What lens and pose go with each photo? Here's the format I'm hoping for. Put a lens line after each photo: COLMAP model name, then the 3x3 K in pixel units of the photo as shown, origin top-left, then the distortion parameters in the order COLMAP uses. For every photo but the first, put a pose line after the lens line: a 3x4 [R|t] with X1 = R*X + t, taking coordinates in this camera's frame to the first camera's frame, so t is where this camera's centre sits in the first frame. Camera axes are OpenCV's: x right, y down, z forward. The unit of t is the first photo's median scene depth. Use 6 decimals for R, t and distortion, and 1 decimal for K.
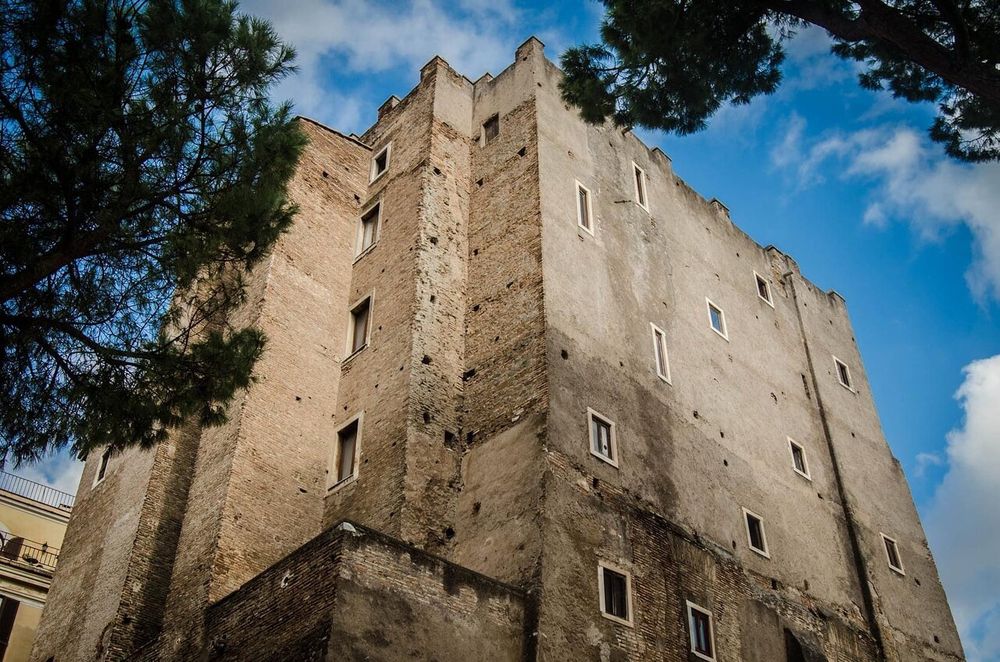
lens RADIAL K [[1059.2, 0, 500.0], [0, 1059.2, 331.0], [0, 0, 1]] dist [-0.059109, -0.001476]
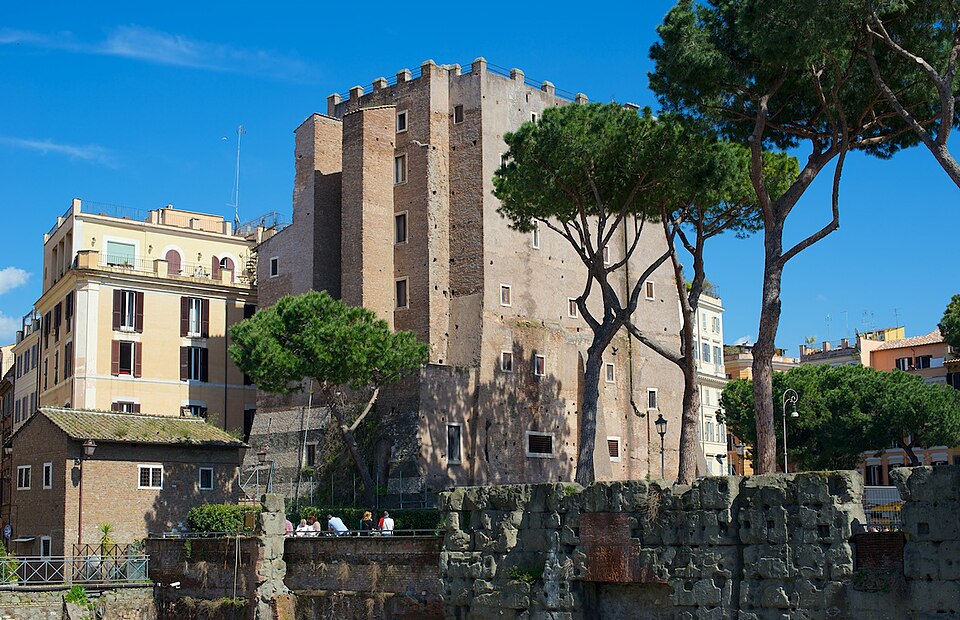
lens RADIAL K [[1404.6, 0, 480.0], [0, 1404.6, 310.0], [0, 0, 1]] dist [0.013645, 0.006127]
pose [[0.998979, -0.004292, 0.044979, -0.100666], [-0.018749, 0.866348, 0.499089, -1.341692], [-0.041109, -0.499422, 0.865383, -1.671536]]
